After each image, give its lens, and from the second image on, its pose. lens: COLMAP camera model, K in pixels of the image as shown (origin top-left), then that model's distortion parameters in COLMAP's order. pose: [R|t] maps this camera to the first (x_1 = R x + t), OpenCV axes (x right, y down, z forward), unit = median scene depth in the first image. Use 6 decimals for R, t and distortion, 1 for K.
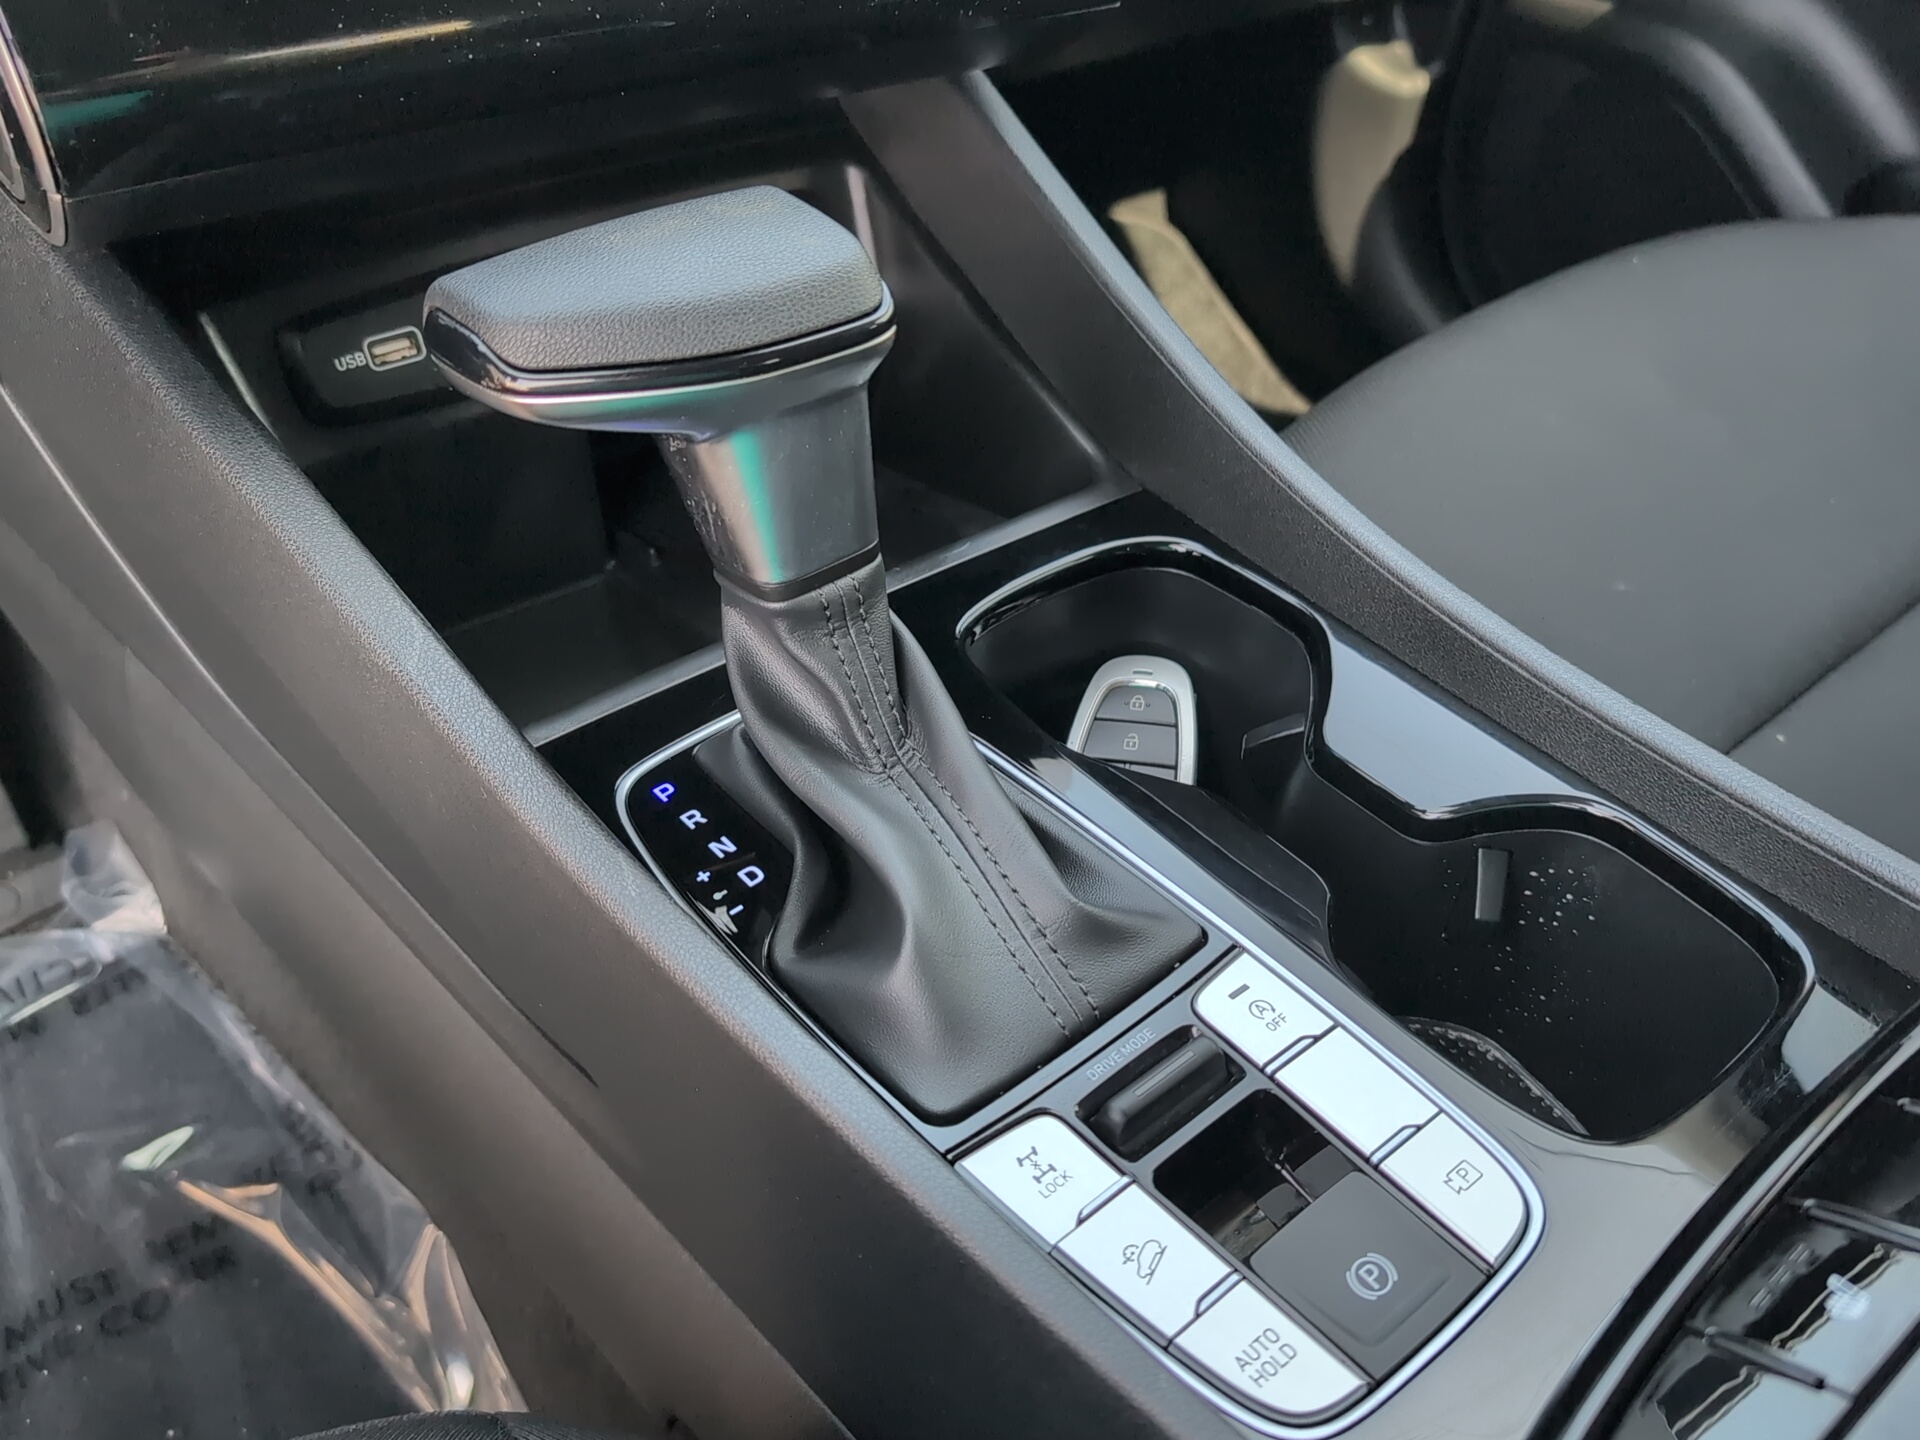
lens RADIAL K [[1541.7, 0, 964.8], [0, 1541.7, 715.8], [0, 0, 1]] dist [-0.003883, -0.002971]
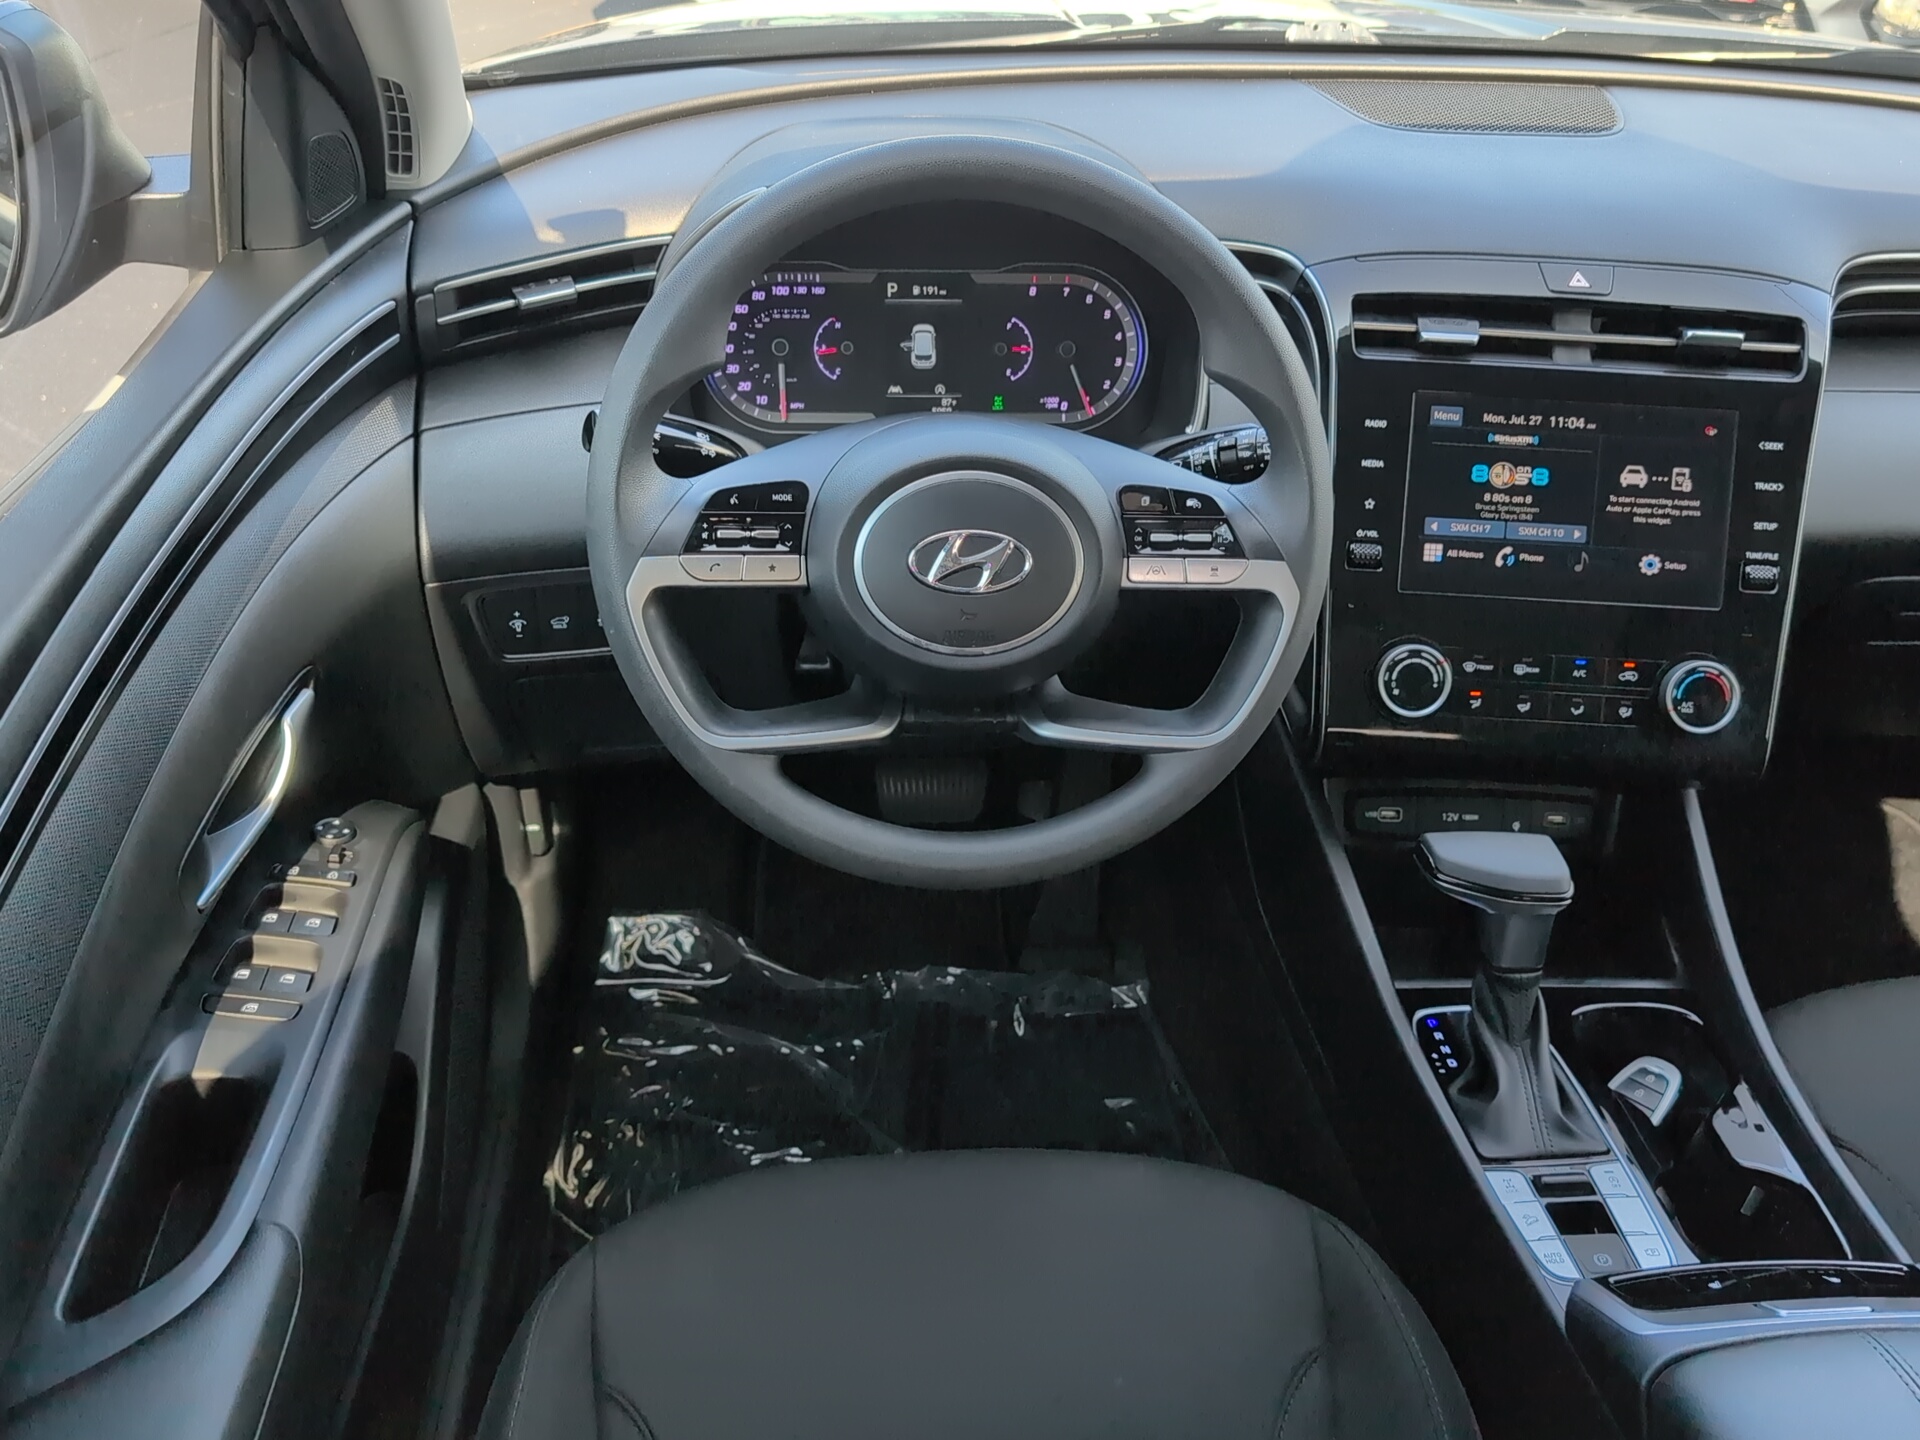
lens RADIAL K [[1541.7, 0, 964.8], [0, 1541.7, 715.8], [0, 0, 1]] dist [-0.003883, -0.002971]
pose [[0.809246, 0.306017, -0.501472, 0.334011], [-0.391243, 0.917508, -0.071467, 0.070508], [0.438234, 0.254032, 0.862217, -1.833878]]
